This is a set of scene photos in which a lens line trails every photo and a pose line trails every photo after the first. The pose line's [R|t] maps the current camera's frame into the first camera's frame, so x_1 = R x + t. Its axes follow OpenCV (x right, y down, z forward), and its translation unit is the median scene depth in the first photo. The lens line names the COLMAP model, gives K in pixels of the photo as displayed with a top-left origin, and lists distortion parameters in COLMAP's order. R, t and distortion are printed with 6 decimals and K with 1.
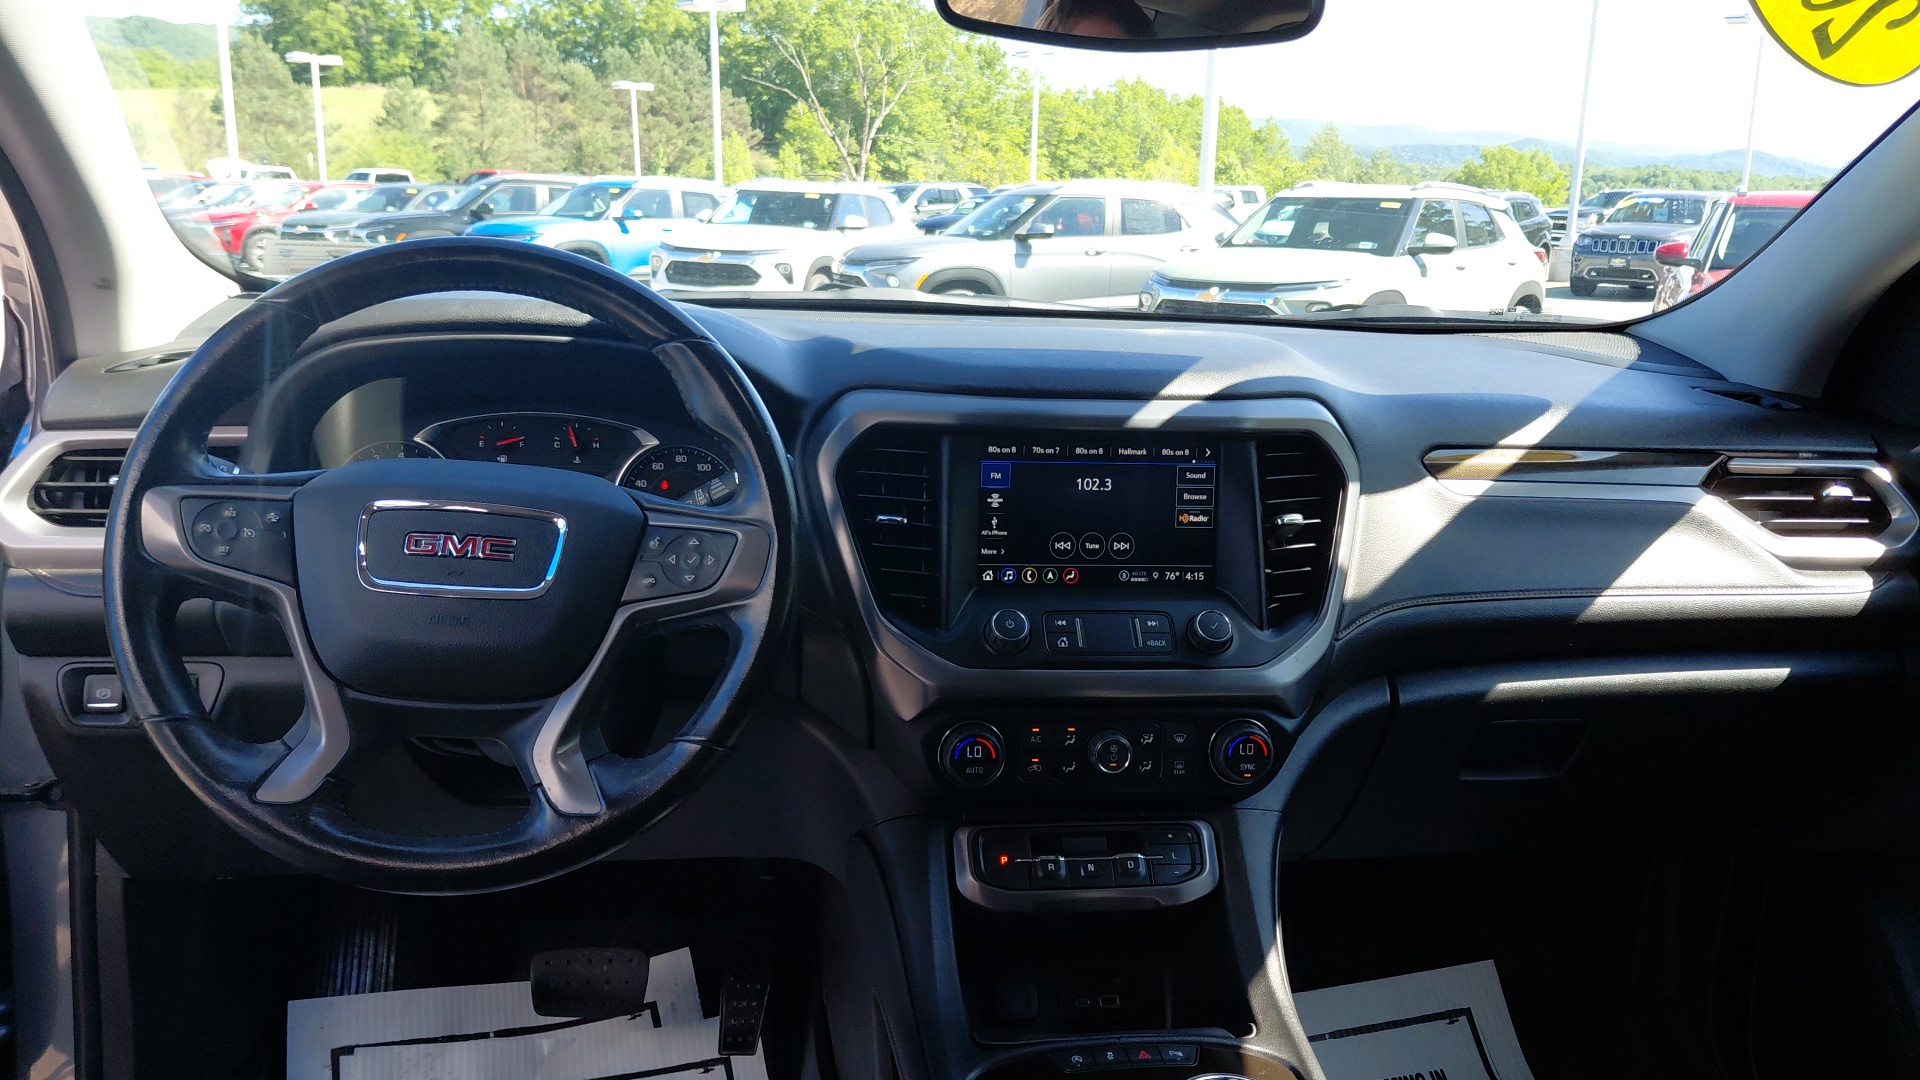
lens RADIAL K [[1430.3, 0, 960.0], [0, 1430.3, 540.0], [0, 0, 1]] dist [0.084572, -0.188162]
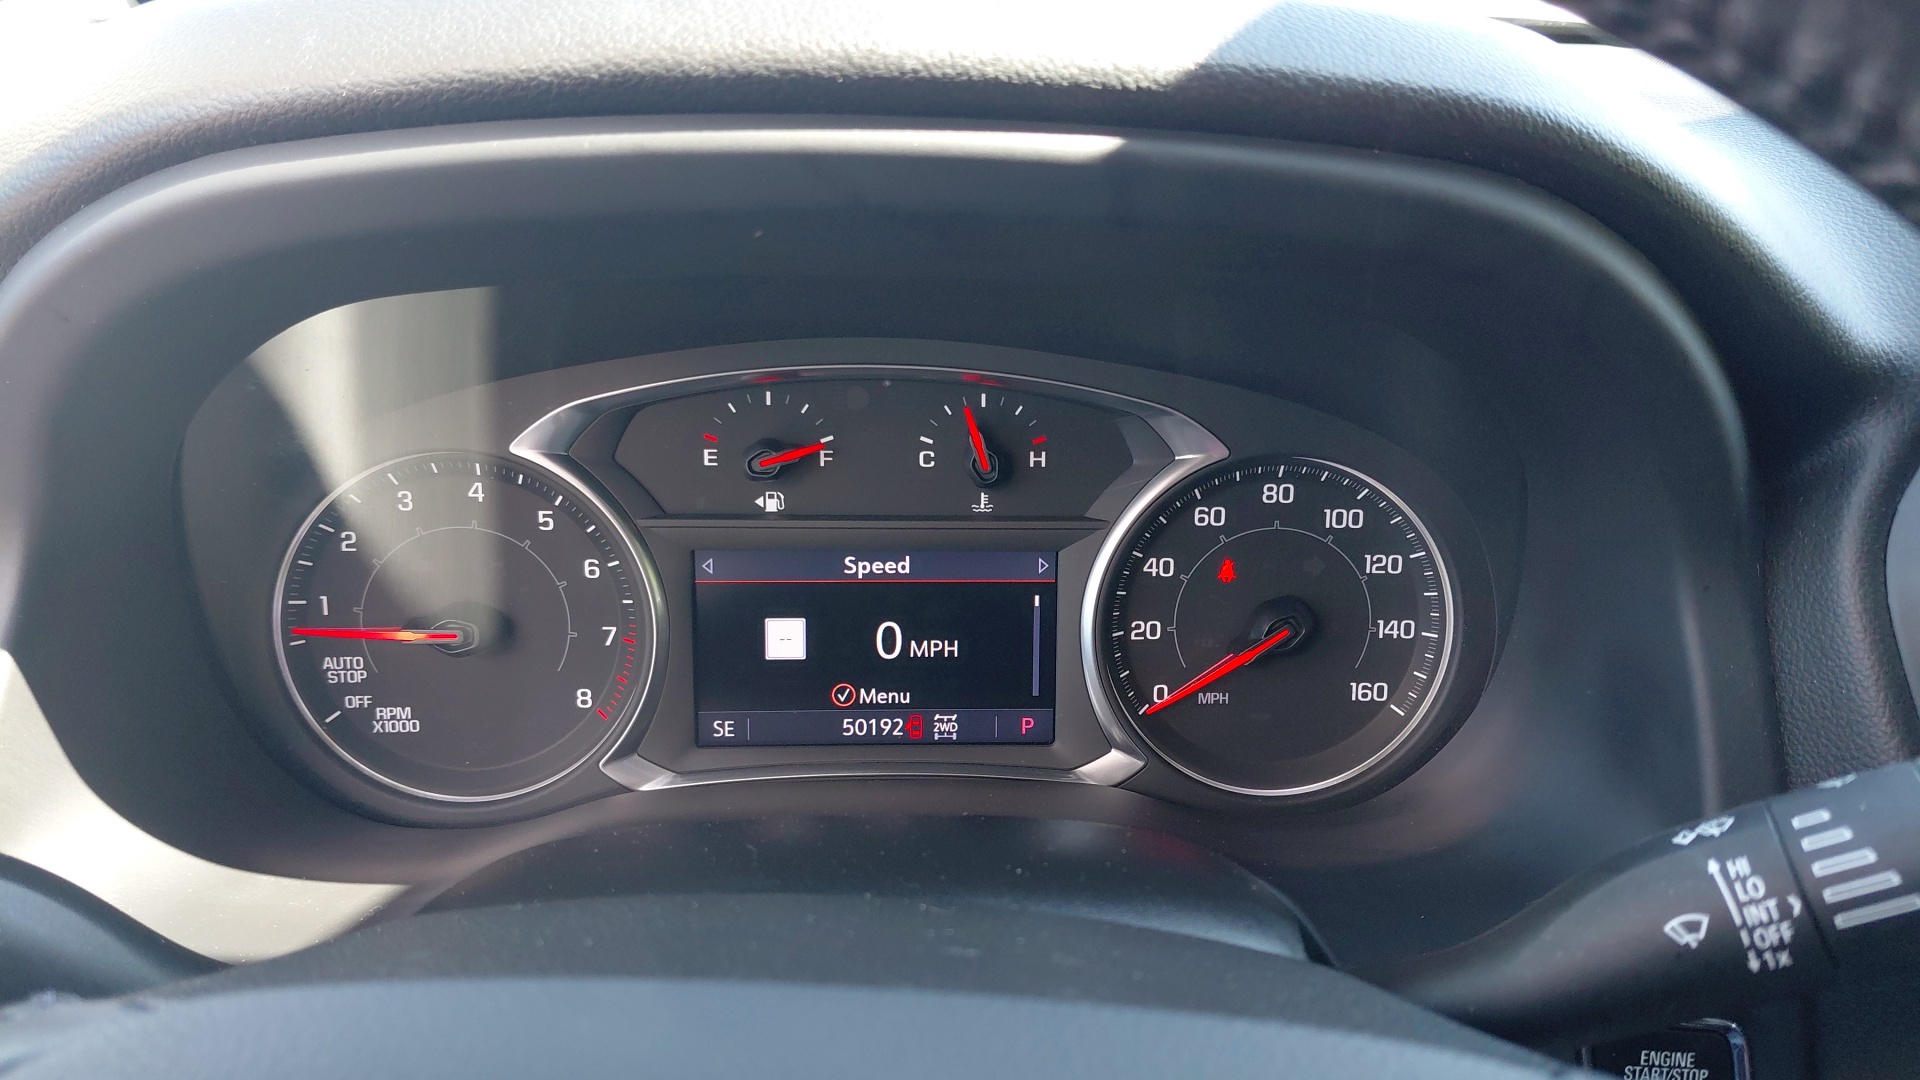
lens RADIAL K [[1505.1, 0, 993.7], [0, 1505.1, 536.4], [0, 0, 1]] dist [0.066629, -0.001077]
pose [[0.995162, 0.023009, -0.095515, -0.245058], [-0.009181, 0.989714, 0.142764, -0.104401], [0.097818, -0.141196, 0.985137, 0.696761]]
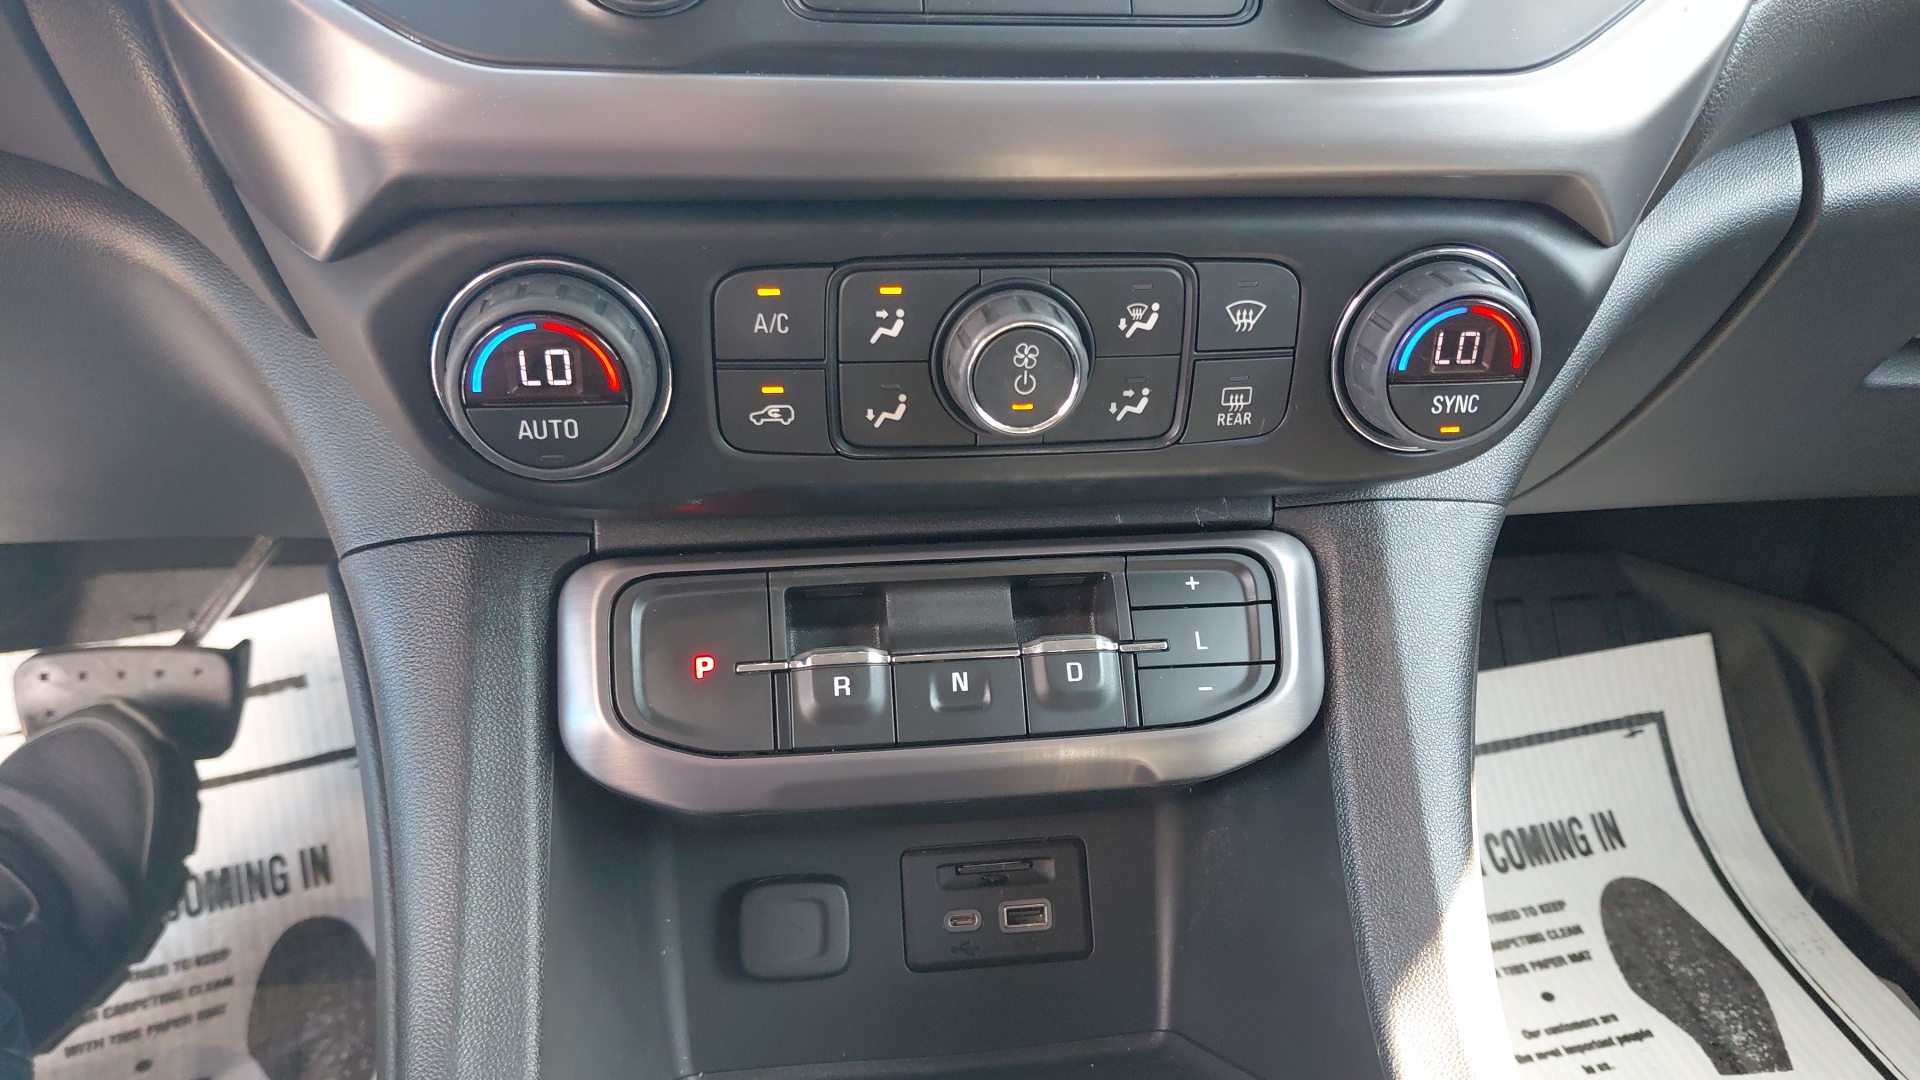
lens RADIAL K [[1476.1, 0, 972.4], [0, 1476.1, 540.7], [0, 0, 1]] dist [-0.005300, -0.003270]
pose [[0.999946, 0.010432, 0.000412, 0.091410], [-0.009952, 0.940577, 0.339436, 0.072920], [0.003153, -0.339421, 0.940629, 0.659240]]
